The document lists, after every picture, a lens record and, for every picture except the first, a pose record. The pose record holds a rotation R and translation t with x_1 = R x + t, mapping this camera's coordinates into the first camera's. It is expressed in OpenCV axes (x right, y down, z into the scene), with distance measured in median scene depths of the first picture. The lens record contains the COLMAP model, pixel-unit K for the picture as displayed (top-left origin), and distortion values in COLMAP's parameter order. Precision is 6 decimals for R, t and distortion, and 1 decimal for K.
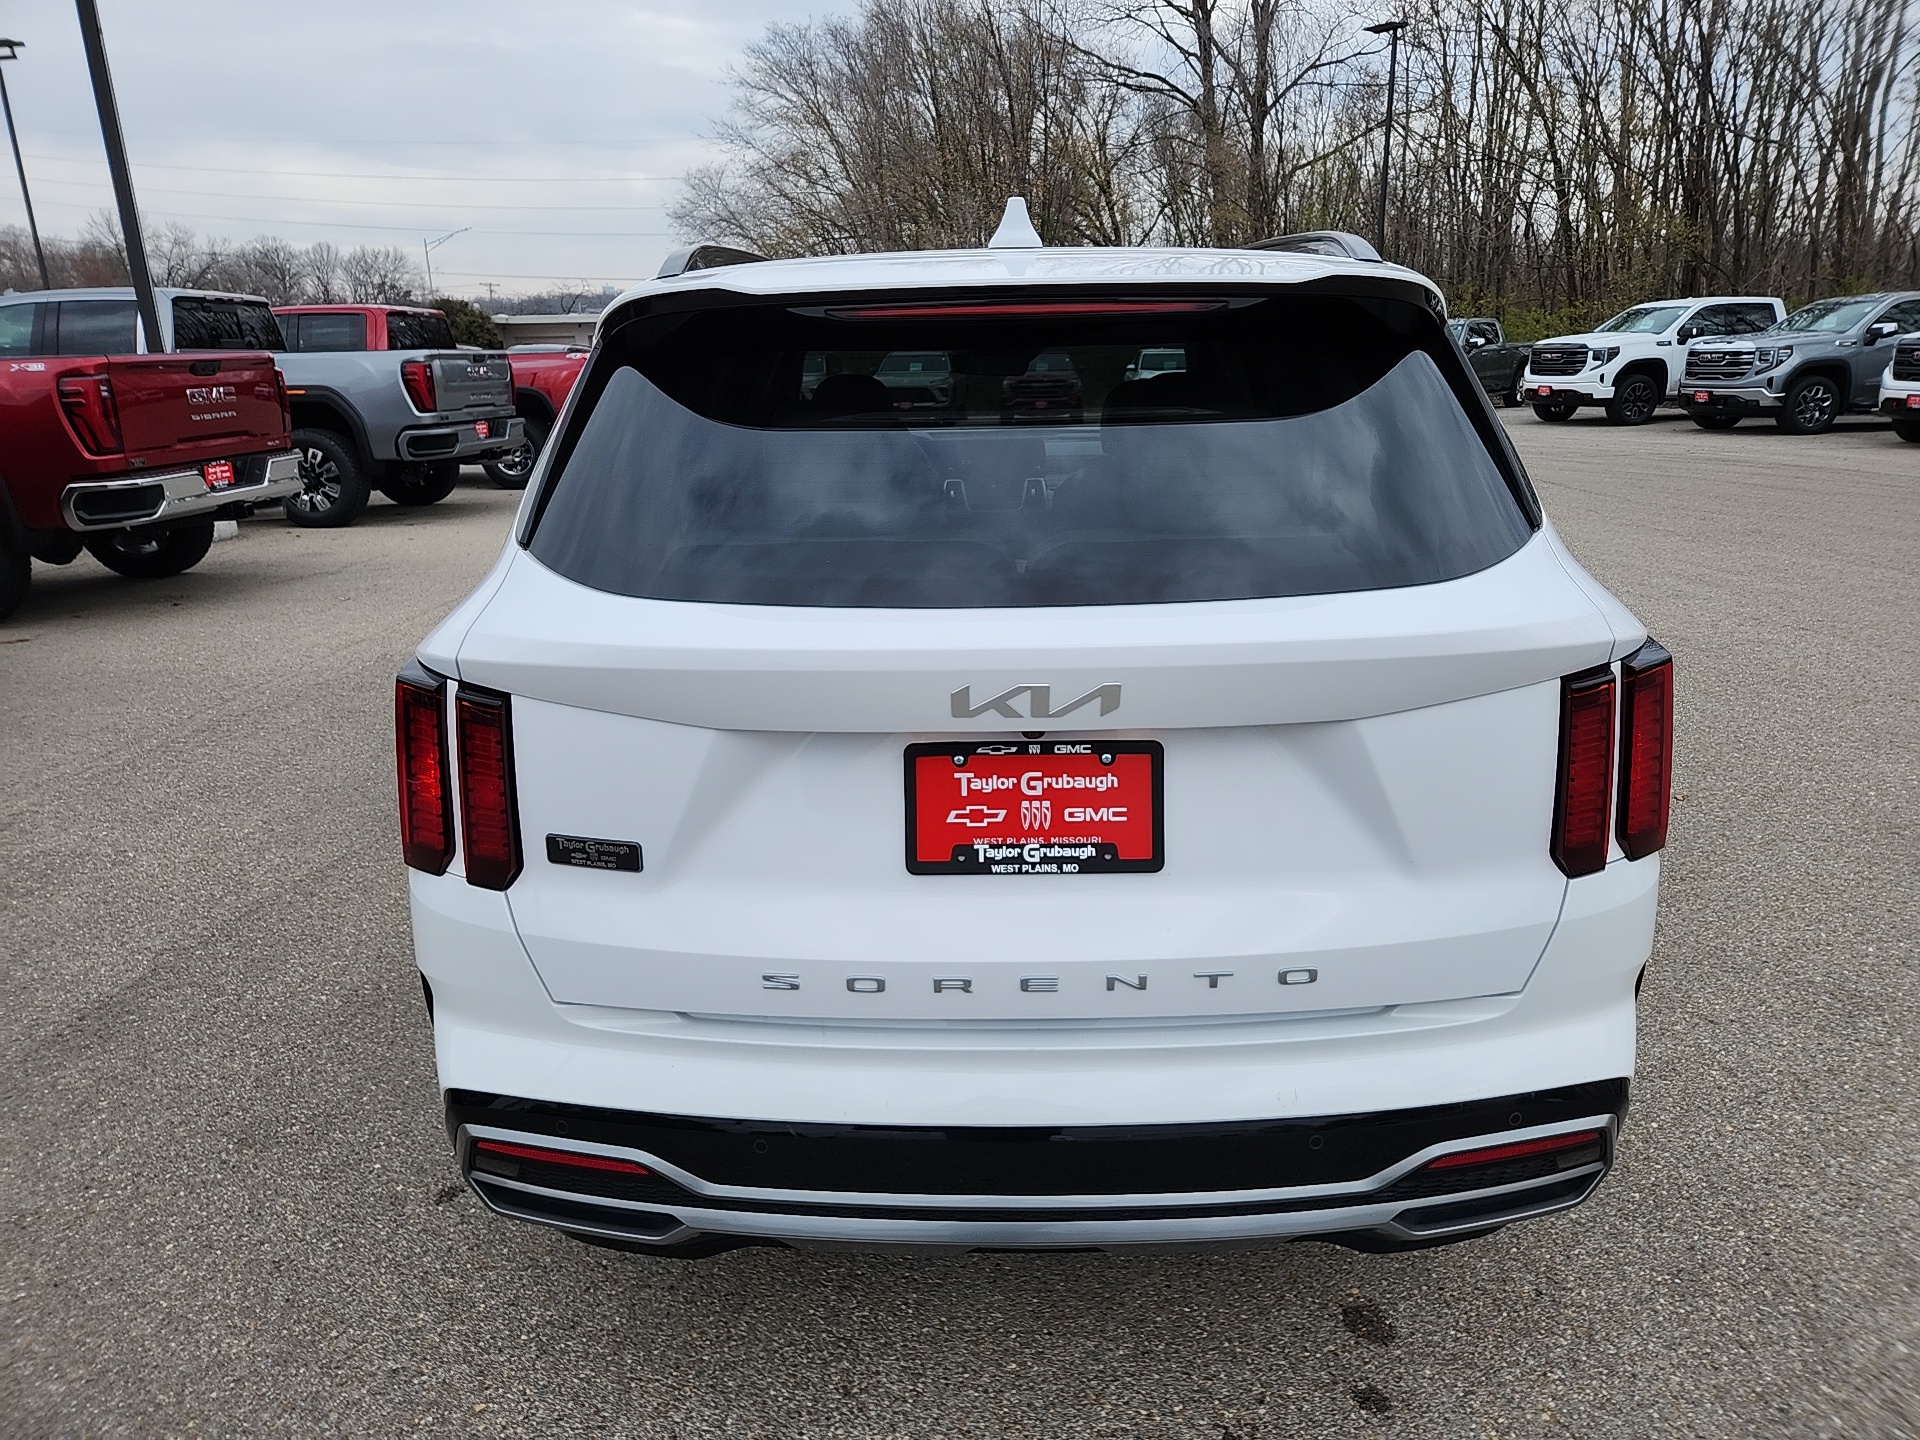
lens RADIAL K [[1291.4, 0, 971.1], [0, 1291.4, 733.5], [0, 0, 1]] dist [0.066615, -0.049676]
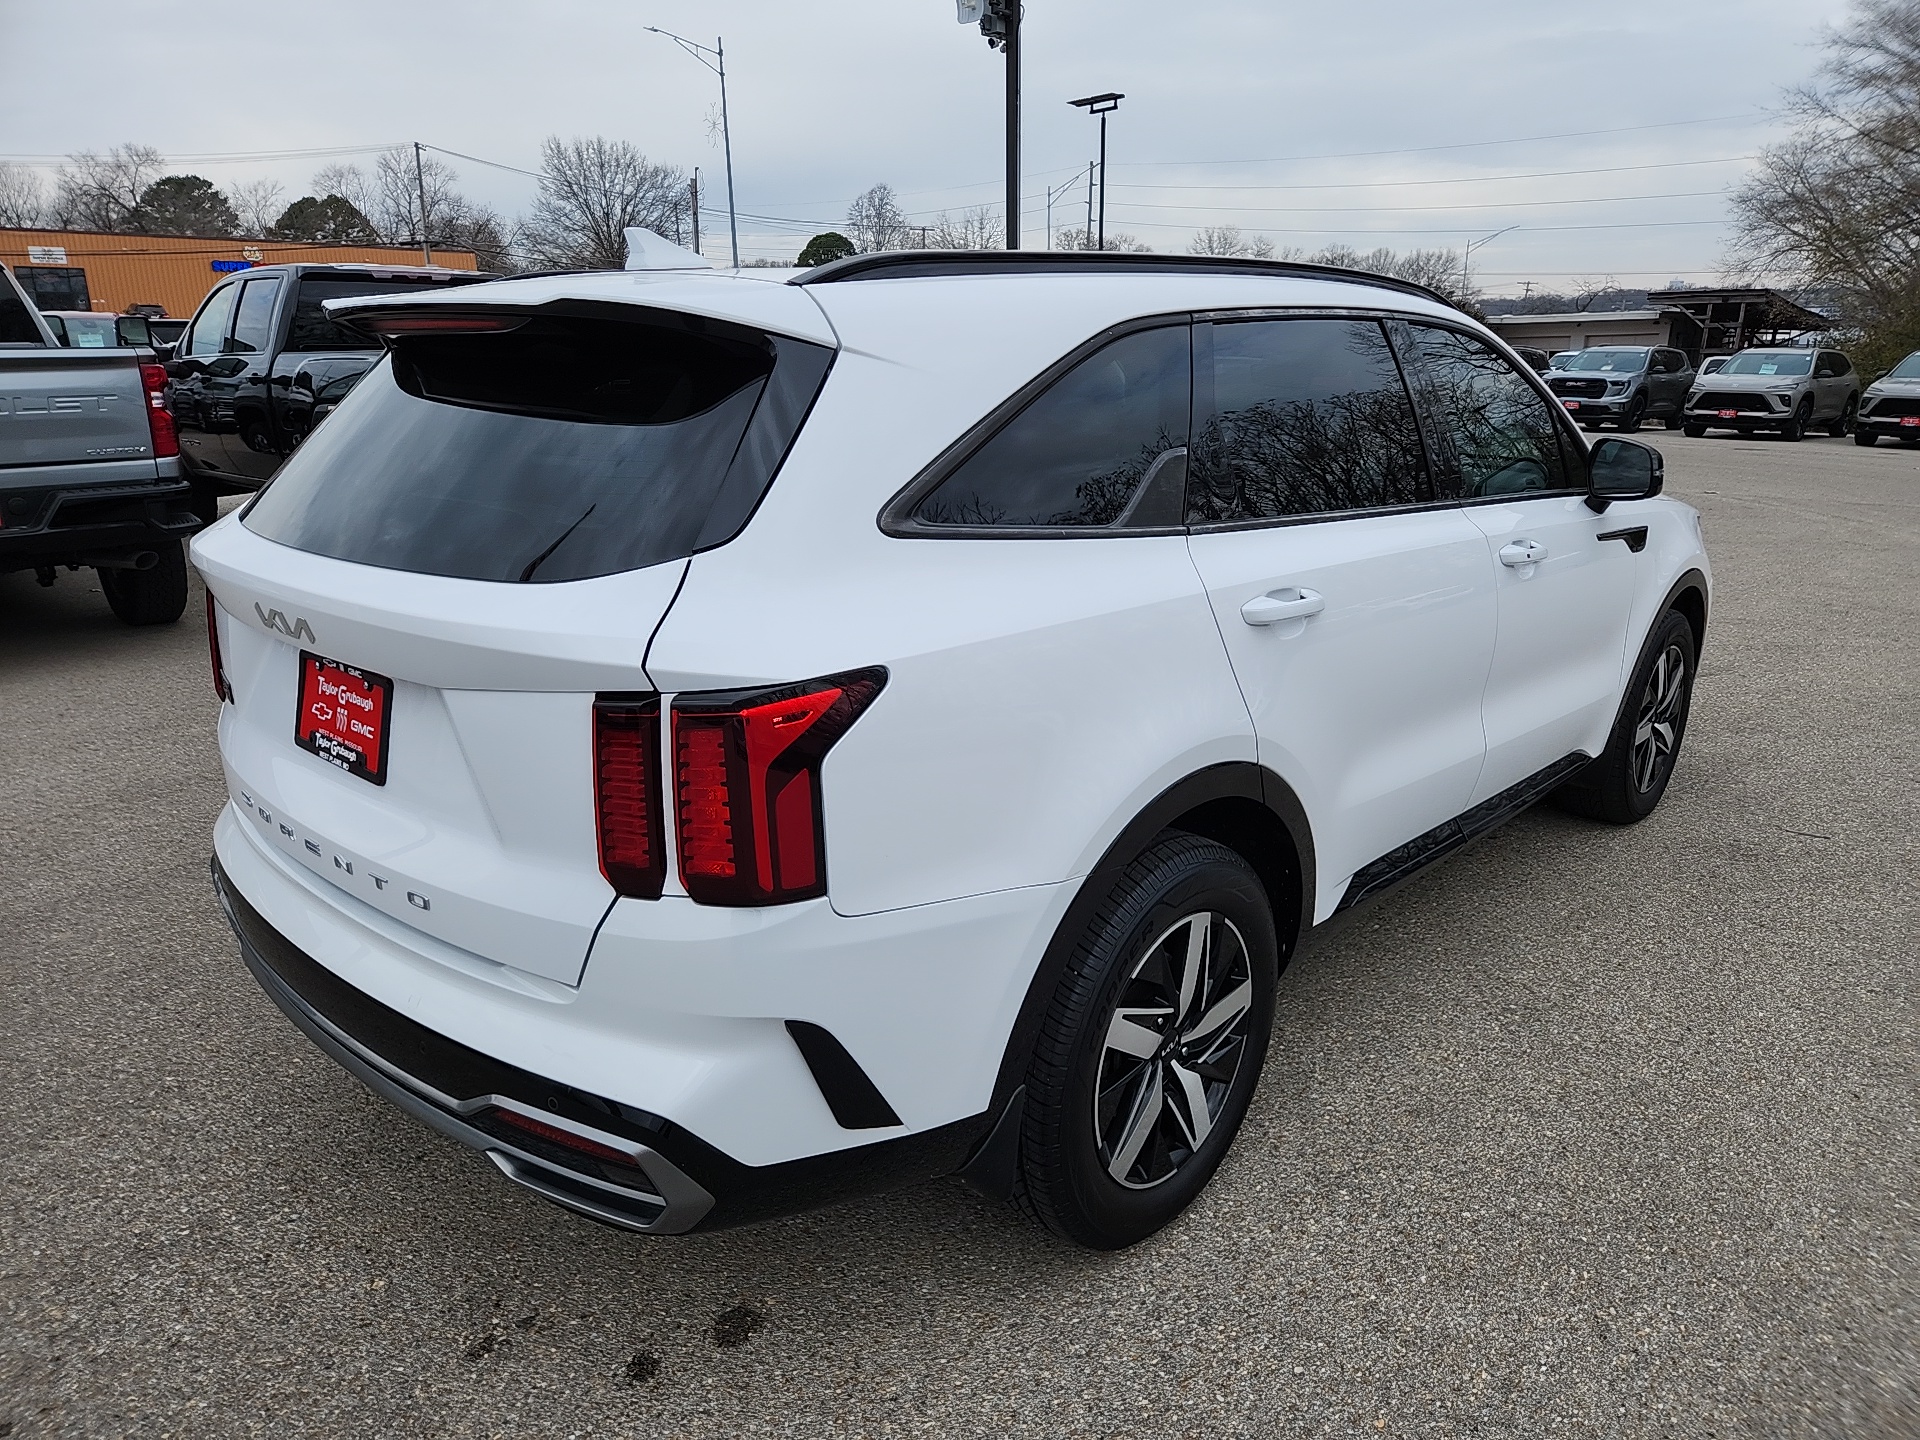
lens RADIAL K [[1291.4, 0, 971.1], [0, 1291.4, 733.5], [0, 0, 1]] dist [0.066615, -0.049676]
pose [[0.738138, 0.209092, -0.641431, 0.180434], [-0.208762, 0.974887, 0.077555, -0.020635], [0.641538, 0.076660, 0.763251, 0.056226]]
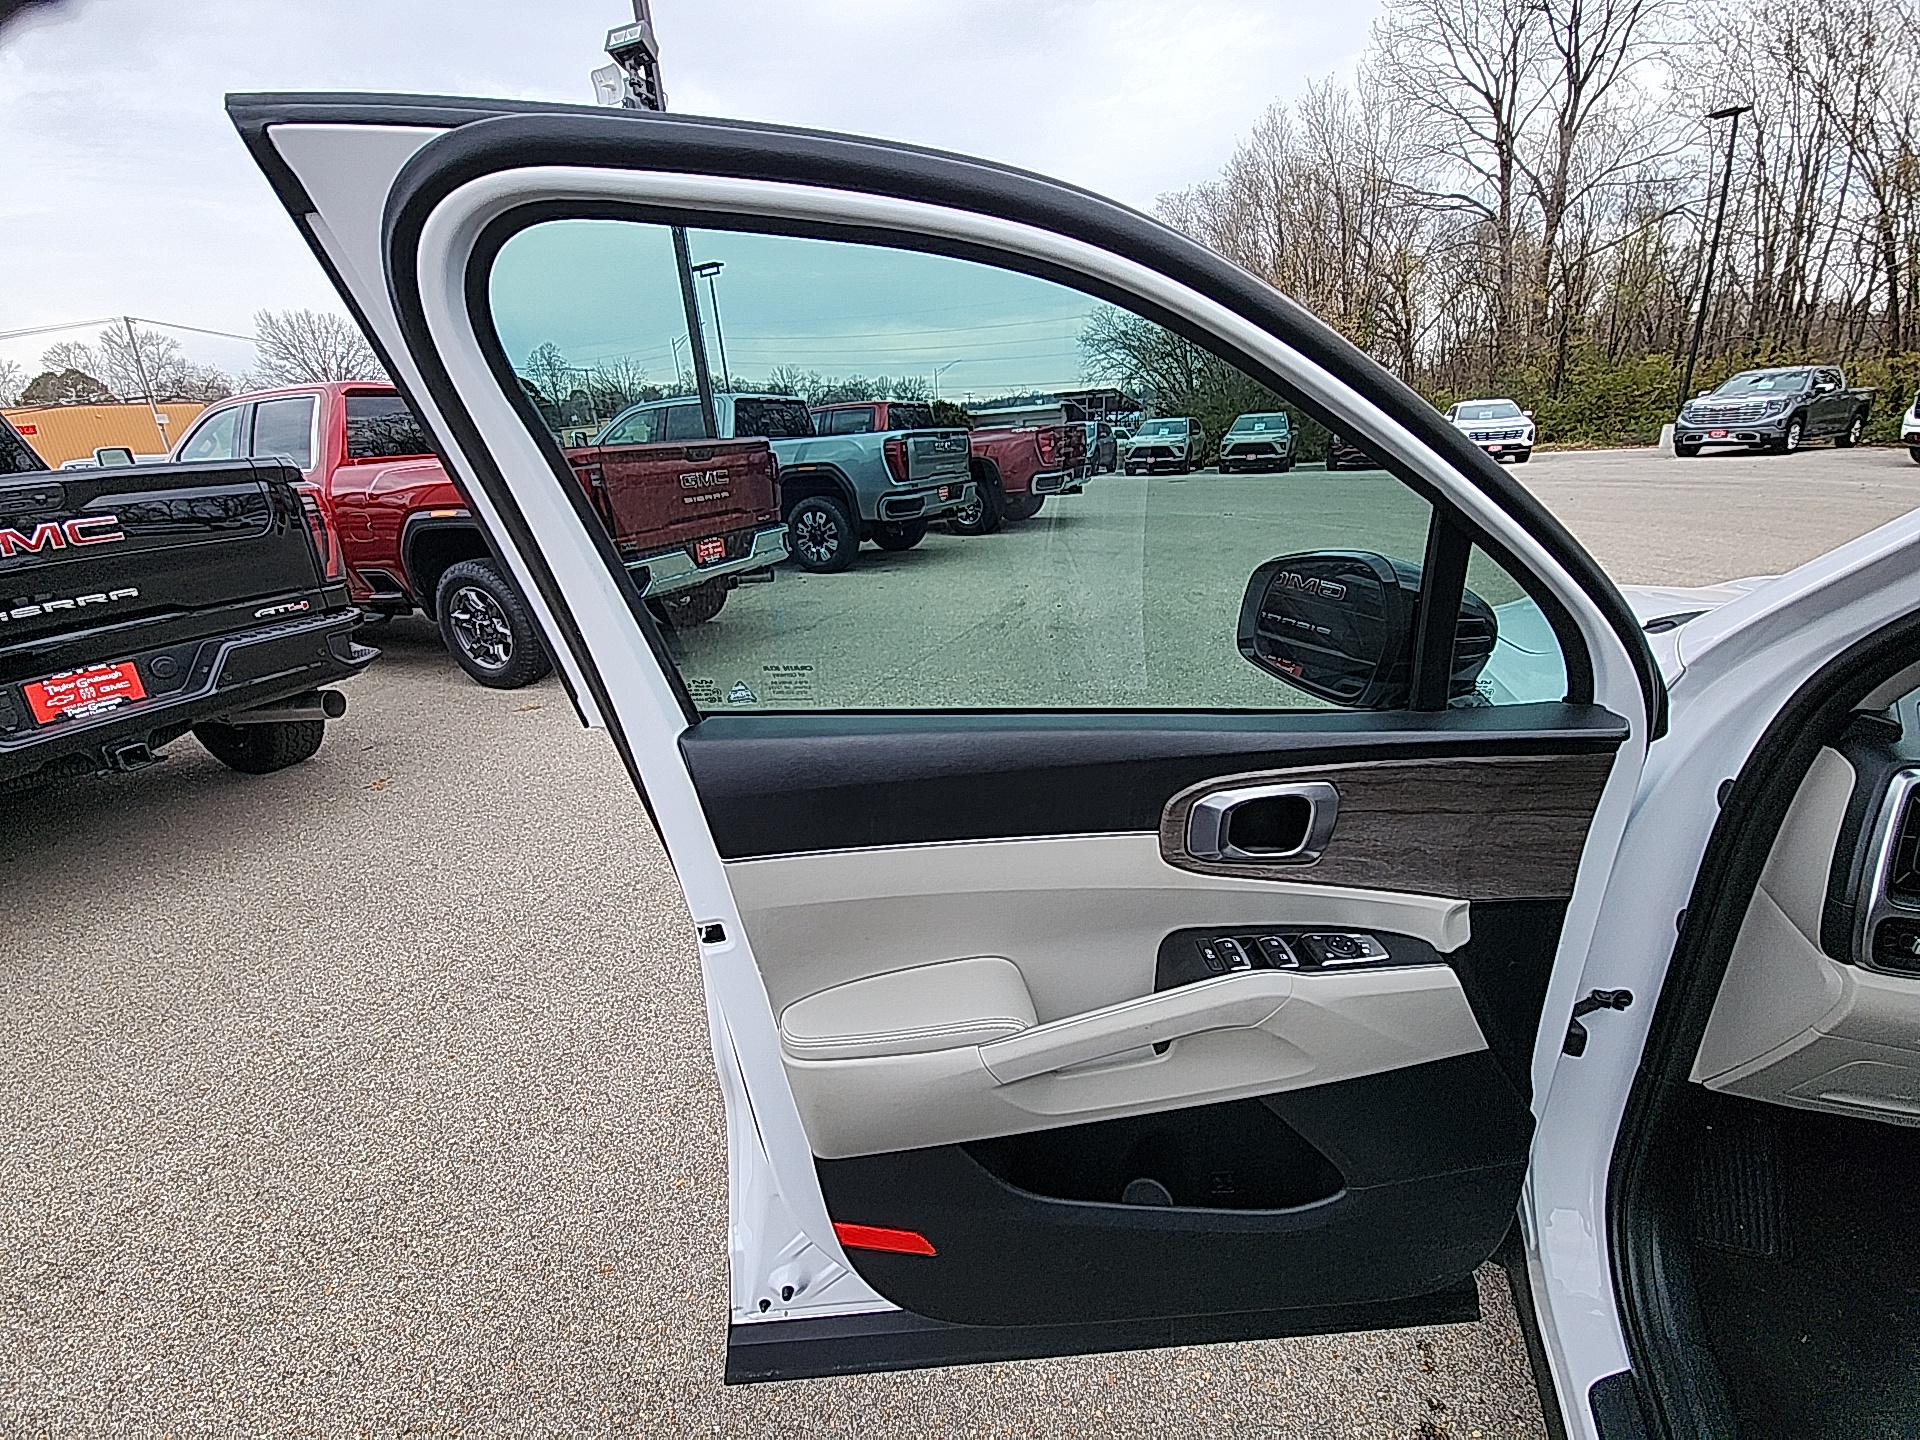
lens RADIAL K [[757.5, 0, 947.7], [0, 757.5, 700.9], [0, 0, 1]] dist [0.017398, -0.012840]
pose [[0.933863, 0.082217, -0.348053, -0.100949], [-0.061177, 0.995596, 0.071036, -0.085523], [0.352361, -0.045045, 0.934780, 0.310267]]
